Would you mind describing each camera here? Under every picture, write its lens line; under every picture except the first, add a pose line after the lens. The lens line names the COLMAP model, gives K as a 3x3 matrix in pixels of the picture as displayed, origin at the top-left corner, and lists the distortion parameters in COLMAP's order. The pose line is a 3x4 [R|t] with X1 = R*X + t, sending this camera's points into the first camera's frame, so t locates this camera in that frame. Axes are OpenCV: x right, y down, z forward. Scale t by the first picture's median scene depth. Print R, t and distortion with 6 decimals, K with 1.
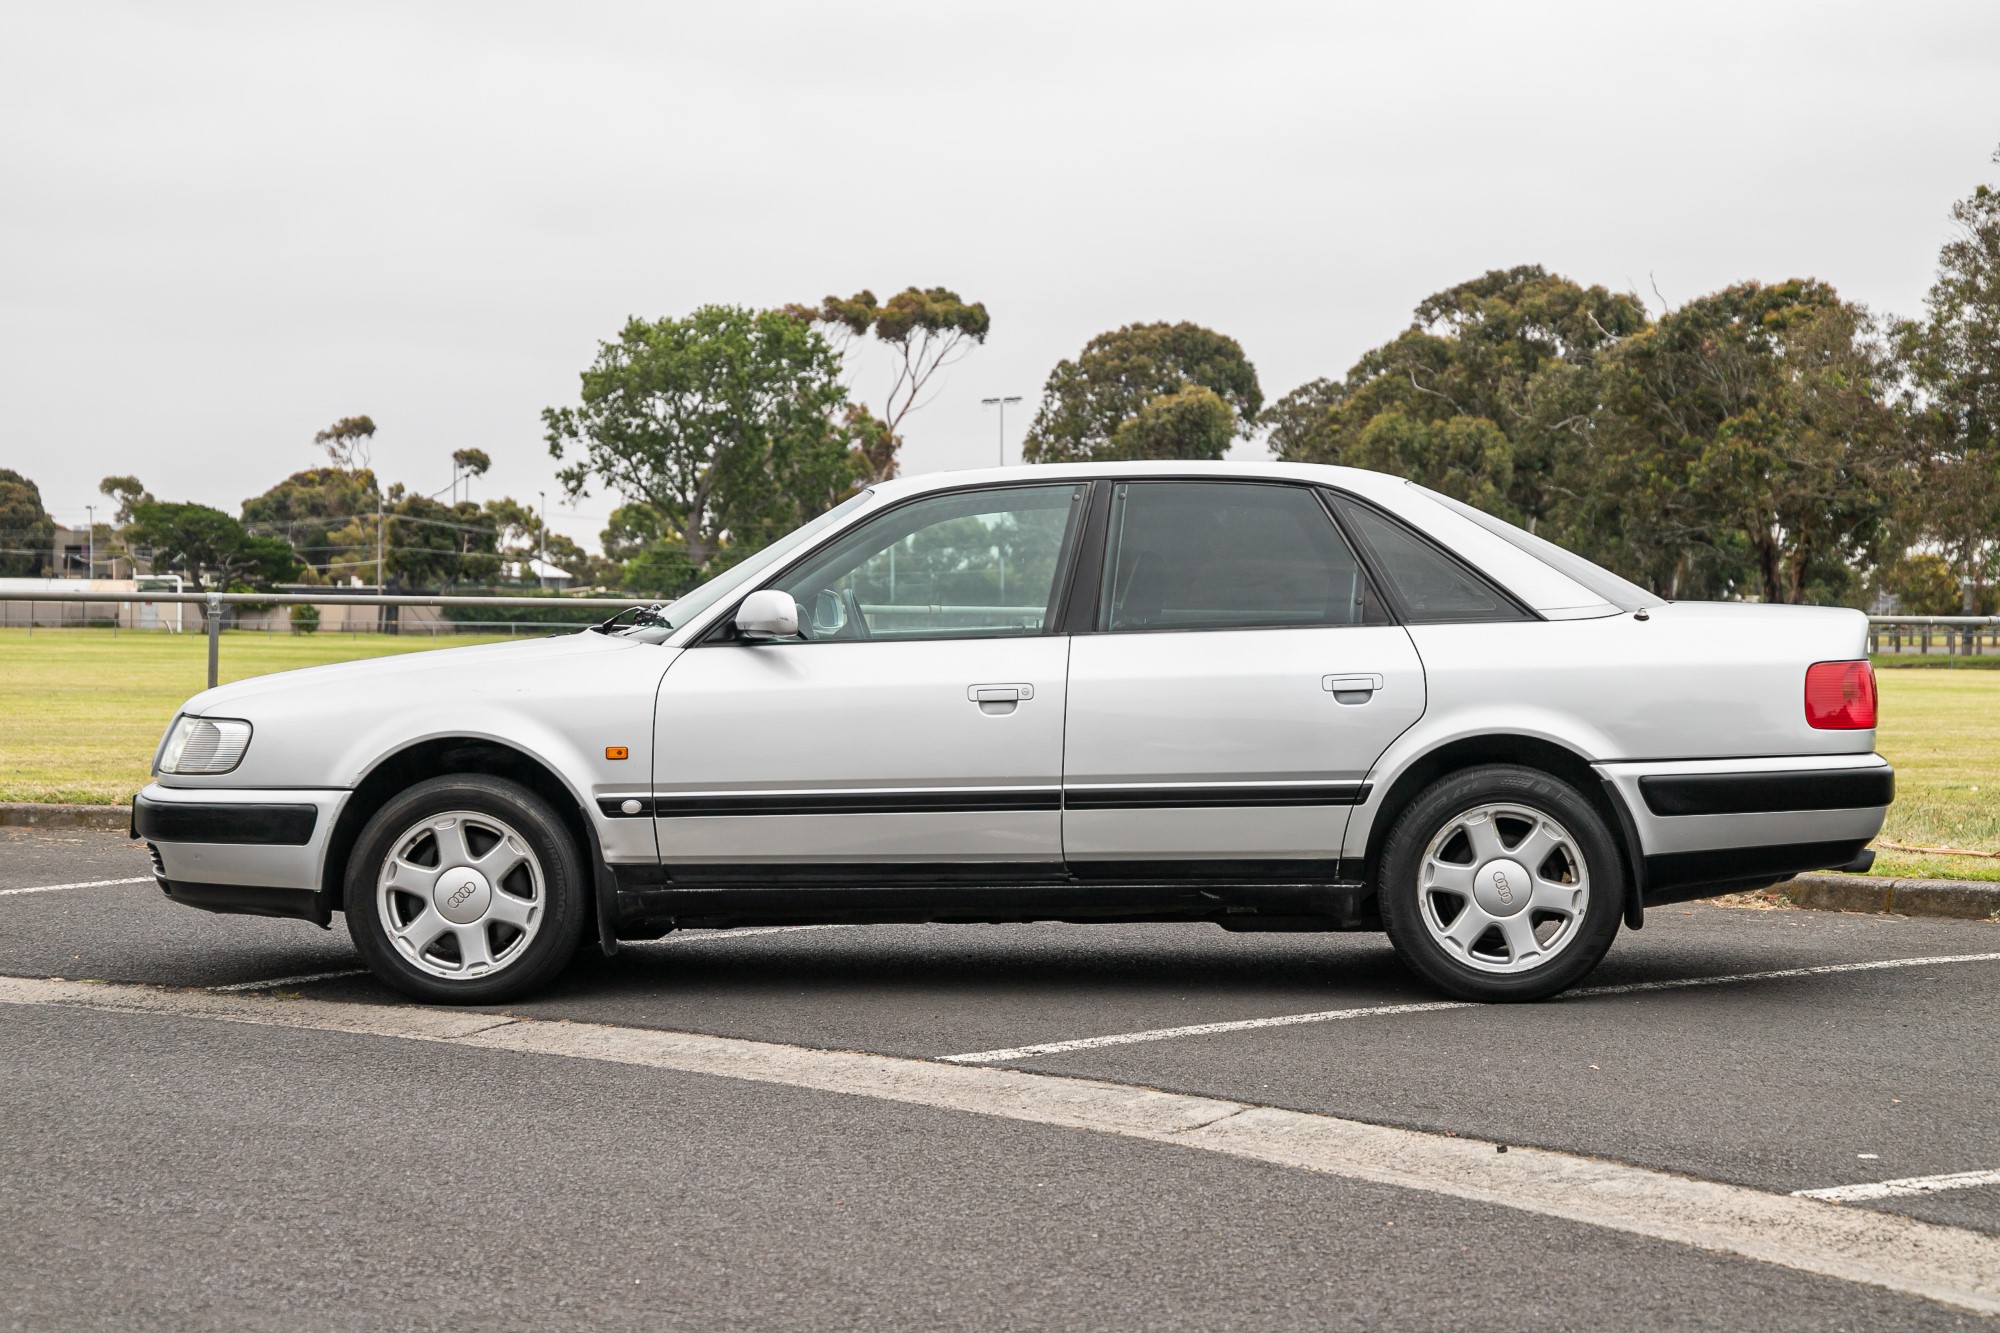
lens RADIAL K [[4475.0, 0, 1000.0], [0, 4475.0, 666.5], [0, 0, 1]] dist [0.232616, 0.020427]
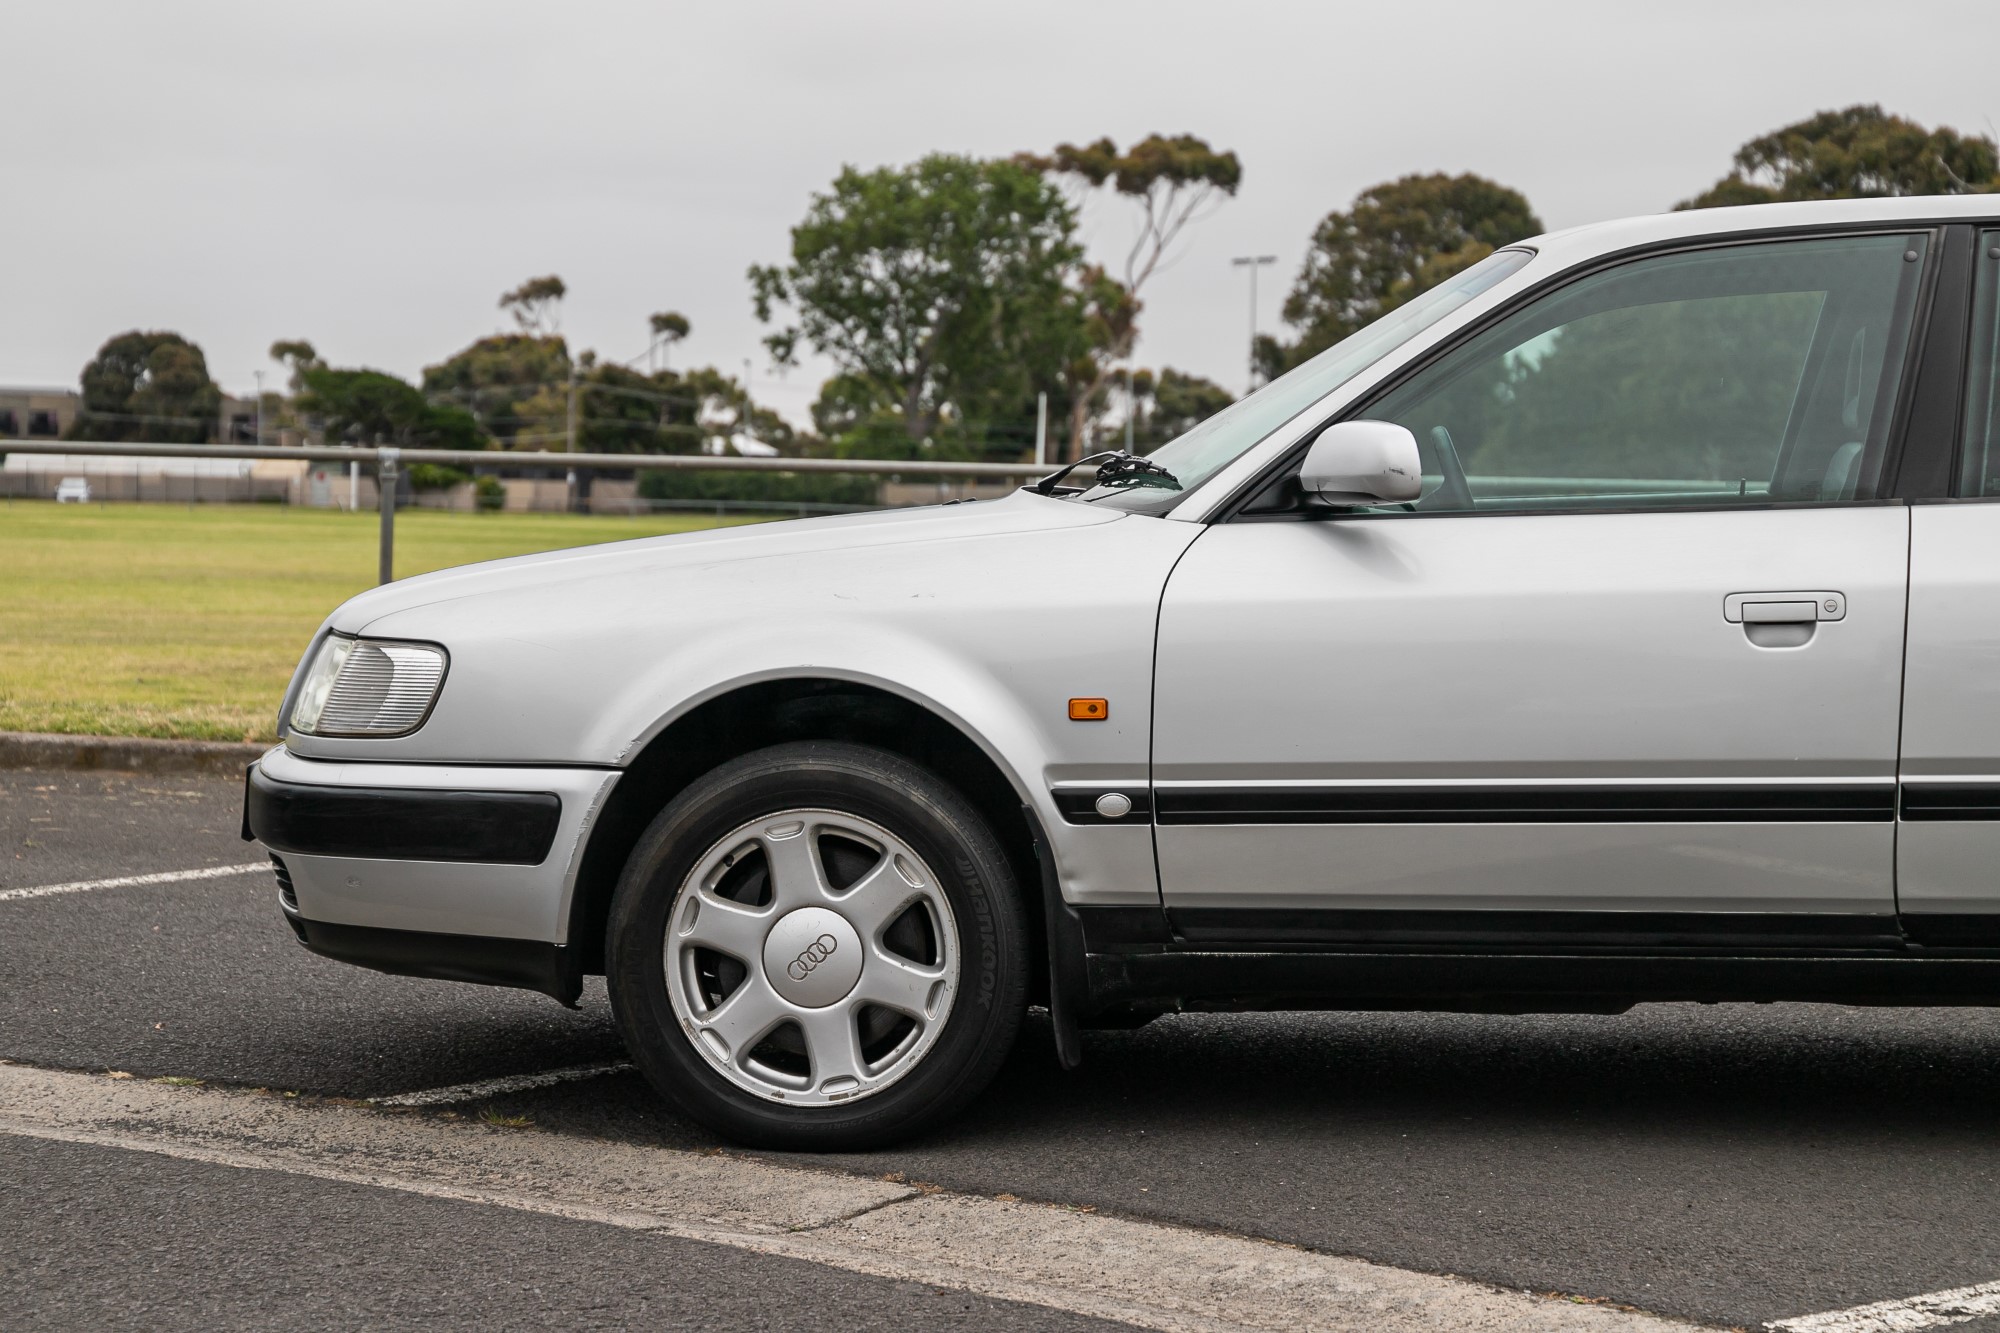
lens RADIAL K [[4860.0, 0, 956.1], [0, 4860.0, 667.6], [0, 0, 1]] dist [0.246334, 0.265086]
pose [[0.998320, 0.009937, -0.057083, -0.052537], [-0.008610, 0.999688, 0.023457, -0.000040], [0.057298, -0.022927, 0.998094, 0.305830]]
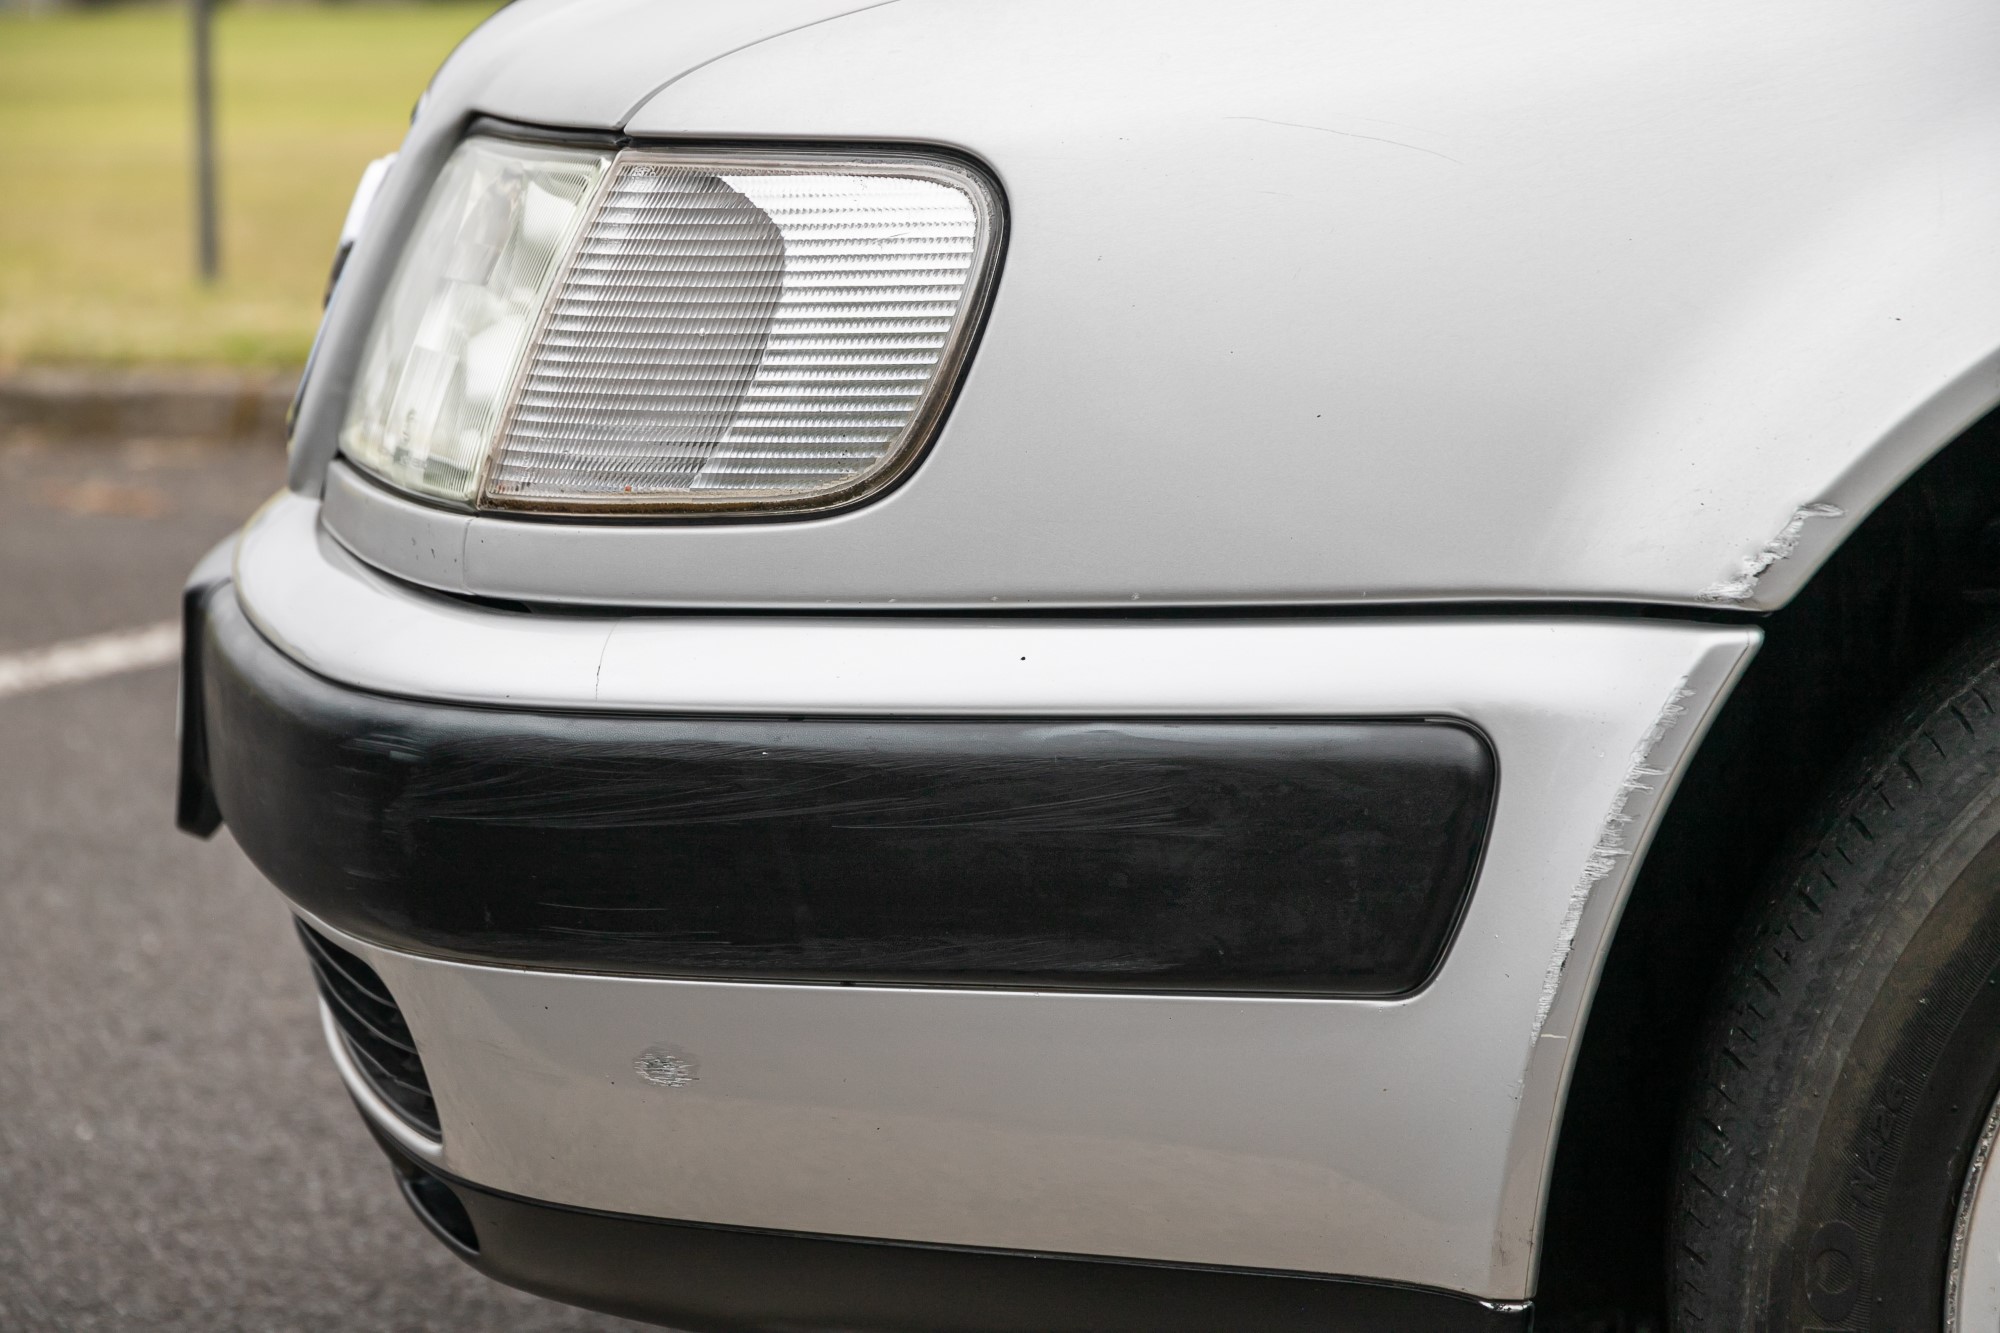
lens RADIAL K [[6122.4, 0, 1000.0], [0, 6122.4, 666.5], [0, 0, 1]] dist [0.678281, 0.077369]
pose [[0.999002, -0.029868, -0.033203, -0.125919], [0.033175, 0.994024, 0.103999, 0.006114], [0.029898, -0.104997, 0.994023, 0.628552]]
